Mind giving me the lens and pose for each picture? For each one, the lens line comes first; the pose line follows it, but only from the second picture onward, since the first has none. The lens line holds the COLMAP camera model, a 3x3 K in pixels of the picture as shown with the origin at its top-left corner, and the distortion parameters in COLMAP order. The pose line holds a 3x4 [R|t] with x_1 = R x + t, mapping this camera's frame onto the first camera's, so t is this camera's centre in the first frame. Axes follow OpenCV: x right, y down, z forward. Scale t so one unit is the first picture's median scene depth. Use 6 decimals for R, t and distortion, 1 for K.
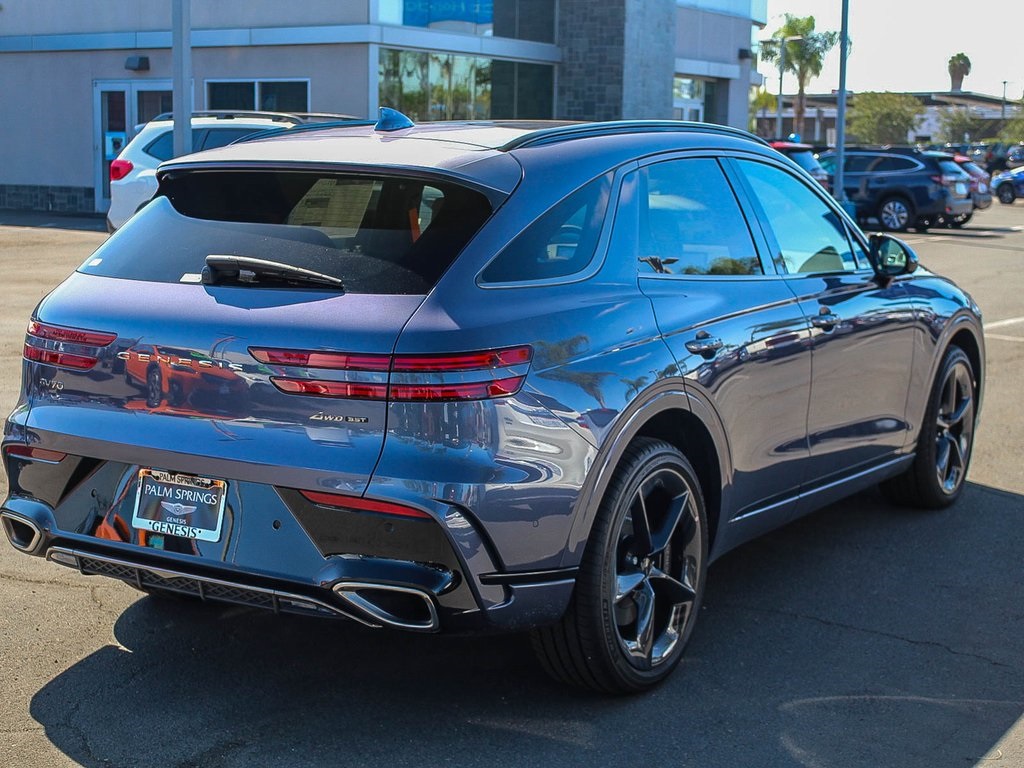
lens RADIAL K [[1569.2, 0, 512.0], [0, 1569.2, 384.0], [0, 0, 1]] dist [-0.021399, -0.016301]
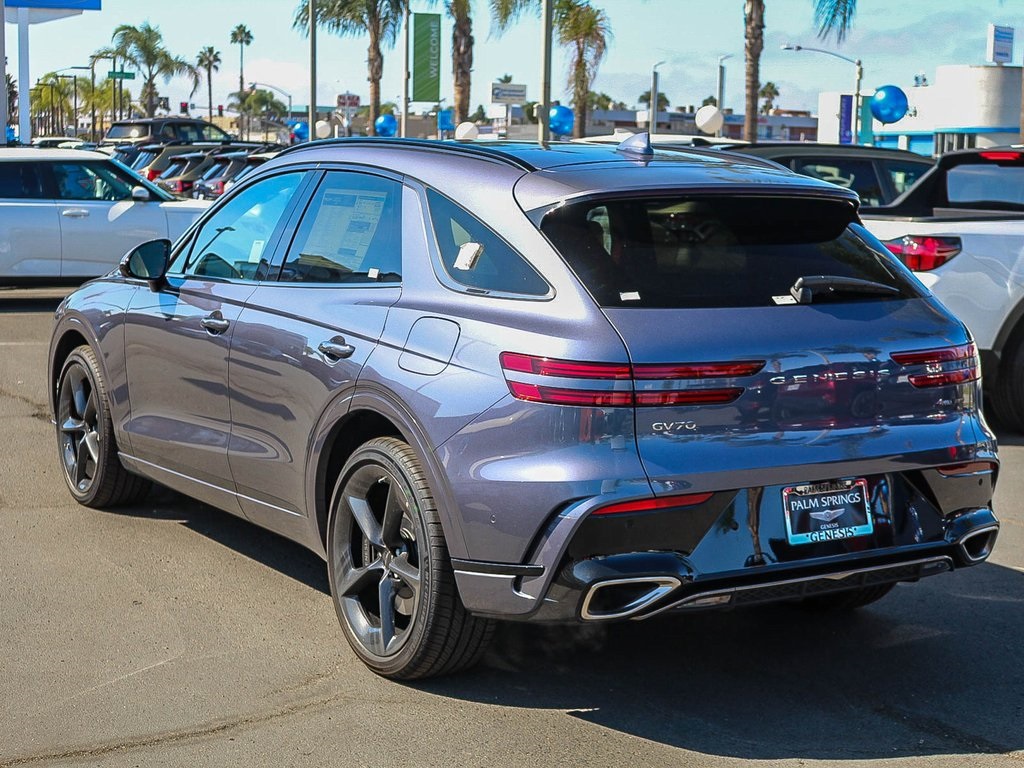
lens RADIAL K [[1668.6, 0, 512.0], [0, 1668.6, 384.0], [0, 0, 1]] dist [-0.025917, 0.097352]
pose [[0.449905, -0.117874, 0.885263, -0.247043], [0.116423, 0.990534, 0.072723, -0.022066], [-0.885455, 0.070346, 0.459369, 0.125492]]
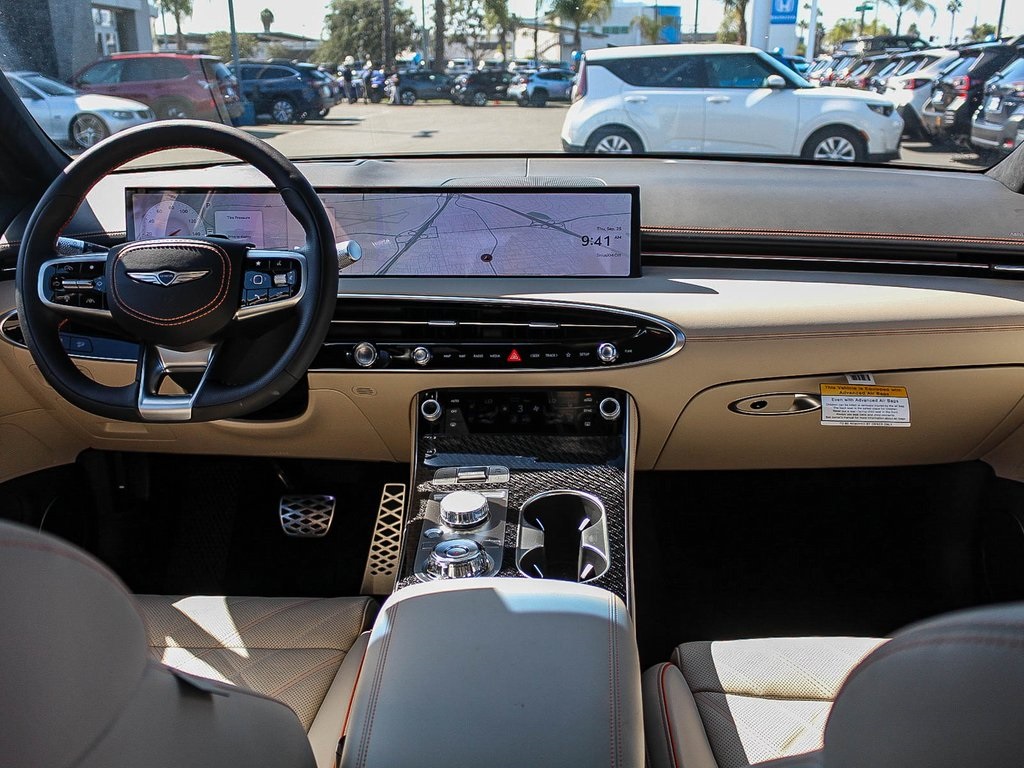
lens RADIAL K [[933.8, 0, 512.0], [0, 933.8, 384.0], [0, 0, 1]] dist [-0.001553, 0.003242]
pose [[0.871404, -0.167679, 0.461020, -0.000013], [0.085257, 0.977234, 0.194282, -0.024391], [-0.483101, -0.129993, 0.865861, 0.246136]]
